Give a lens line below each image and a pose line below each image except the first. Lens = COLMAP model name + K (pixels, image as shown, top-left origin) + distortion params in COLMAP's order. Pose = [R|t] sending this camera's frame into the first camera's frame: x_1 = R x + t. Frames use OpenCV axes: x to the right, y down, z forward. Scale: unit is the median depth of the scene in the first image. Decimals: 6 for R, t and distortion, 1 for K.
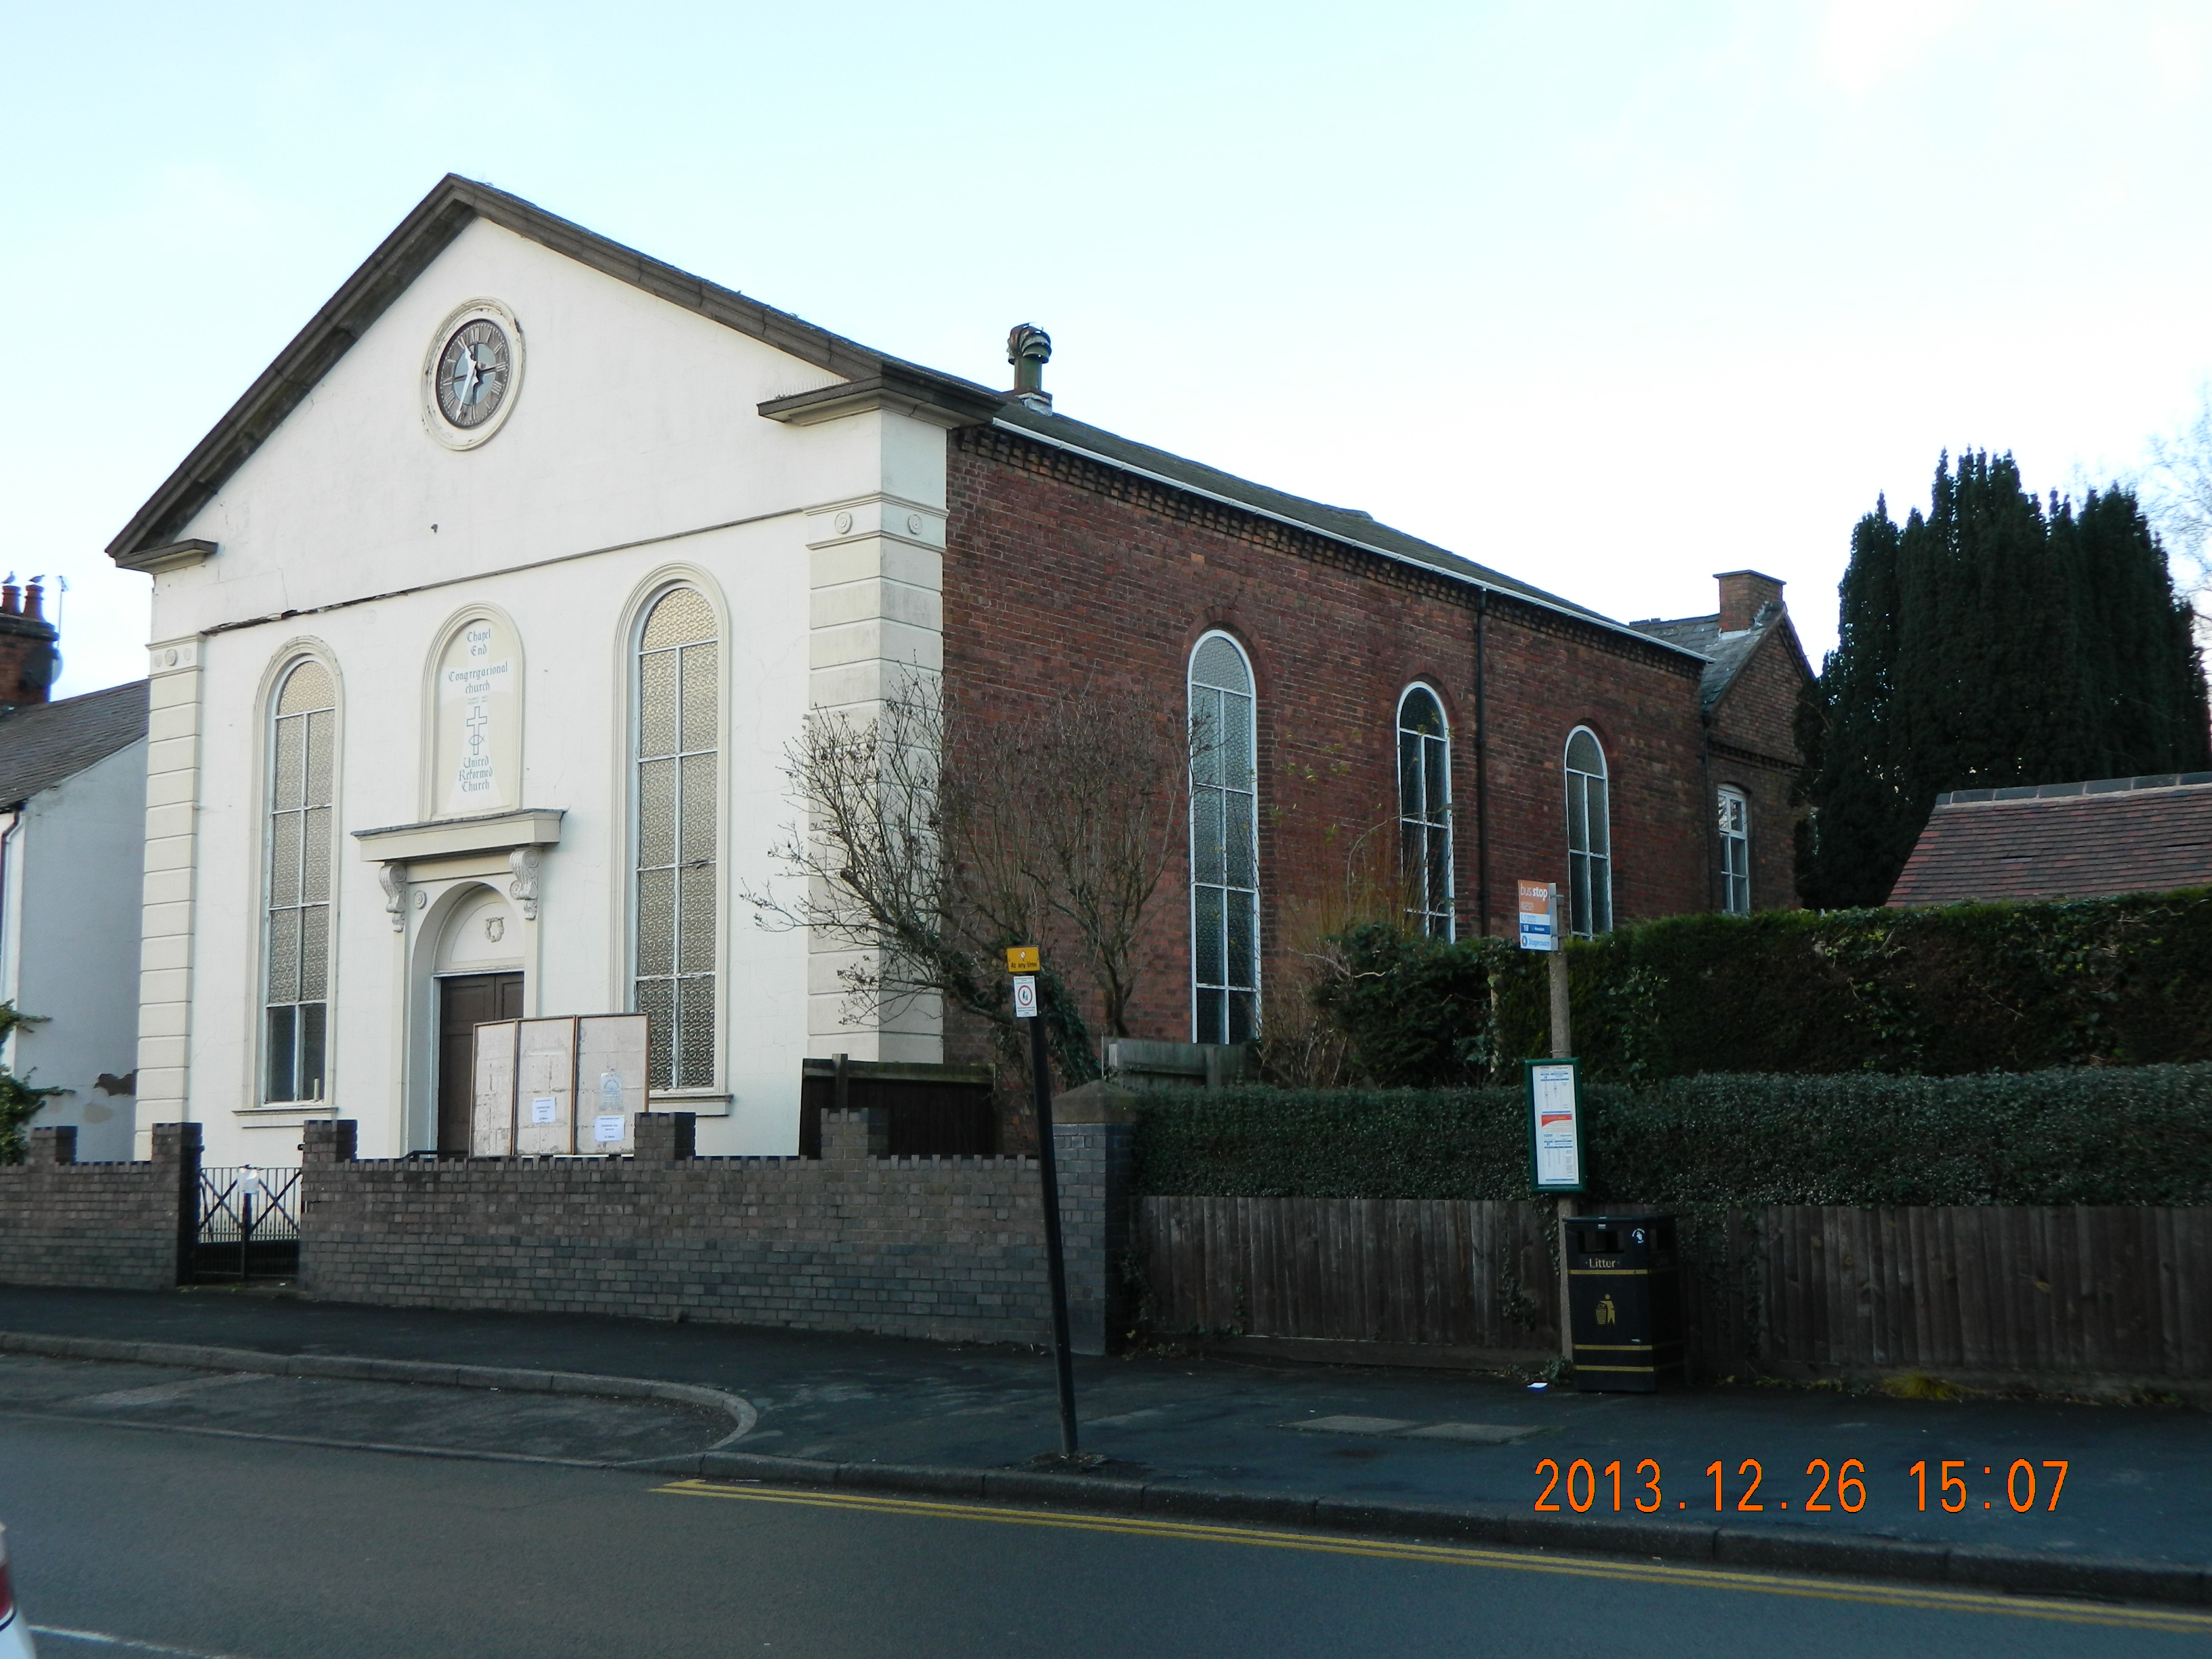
lens RADIAL K [[2639.1, 0, 1106.0], [0, 2639.1, 829.5], [0, 0, 1]] dist [0.027388, 0.005945]
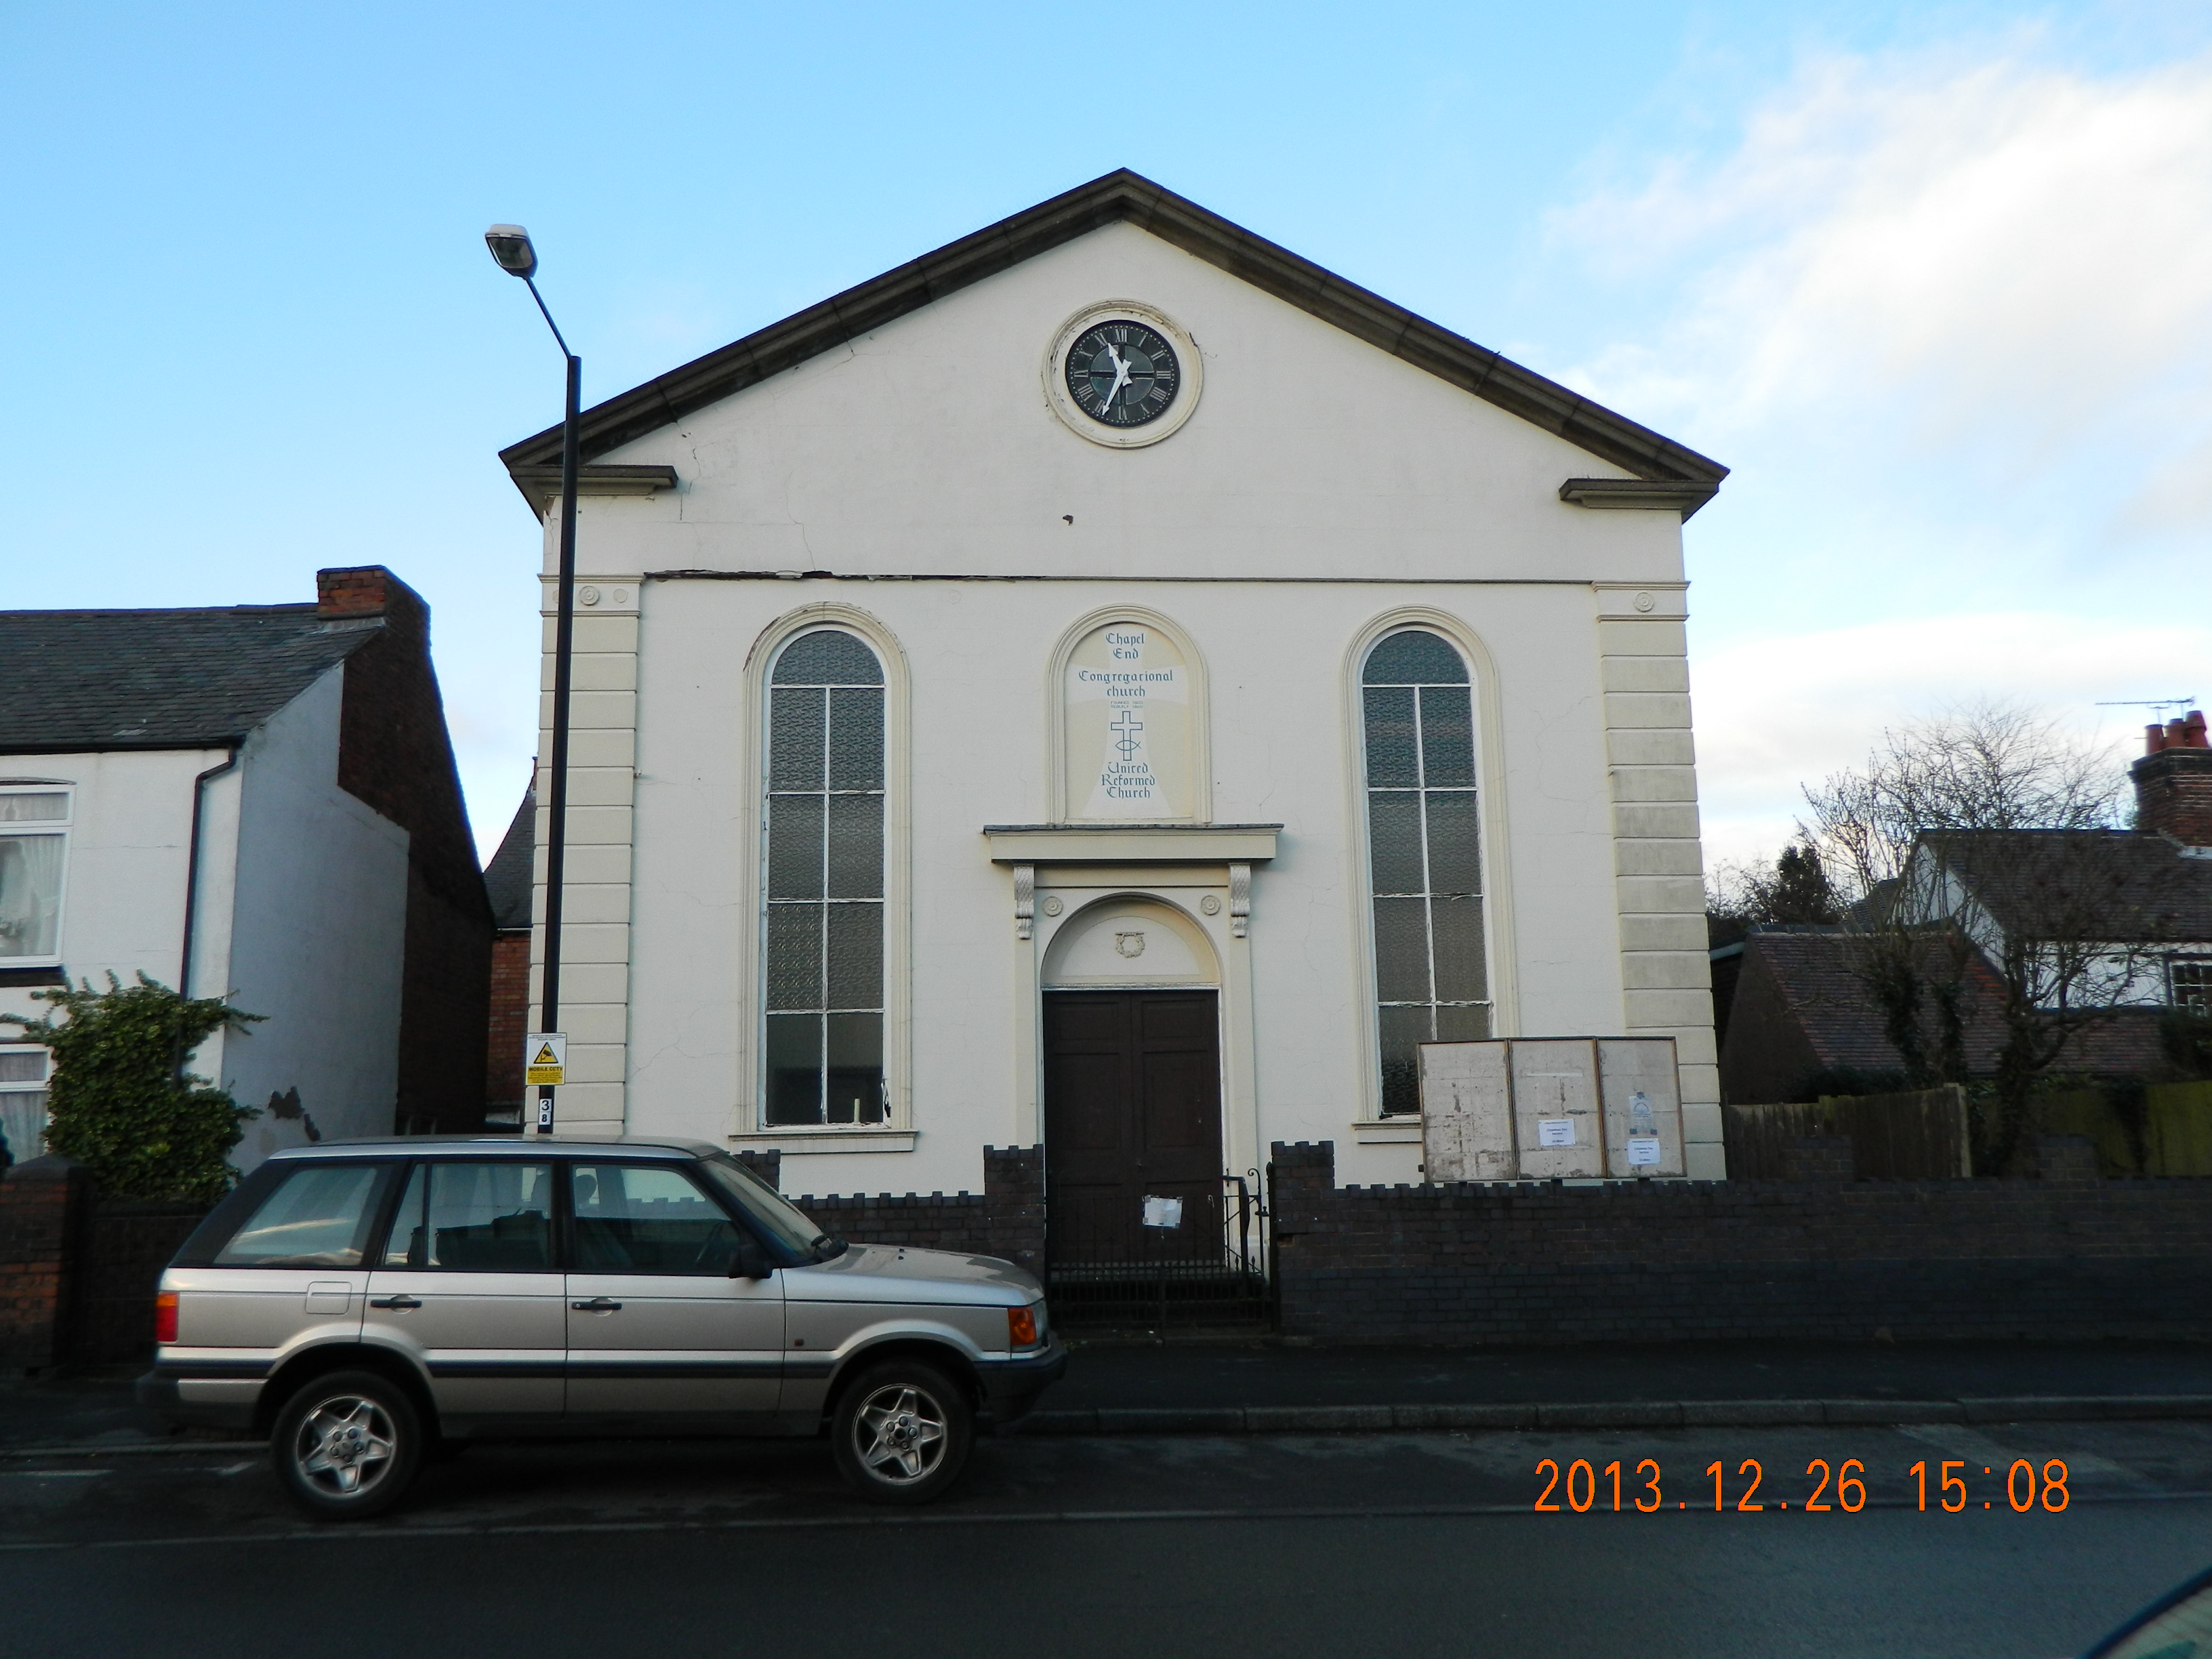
lens RADIAL K [[1863.6, 0, 1106.0], [0, 1863.6, 829.5], [0, 0, 1]] dist [0.005089, 0.001304]
pose [[0.759284, 0.120041, 0.639591, -0.666336], [-0.070287, 0.992217, -0.102782, 0.065458], [-0.646952, 0.033086, 0.761813, 0.489907]]
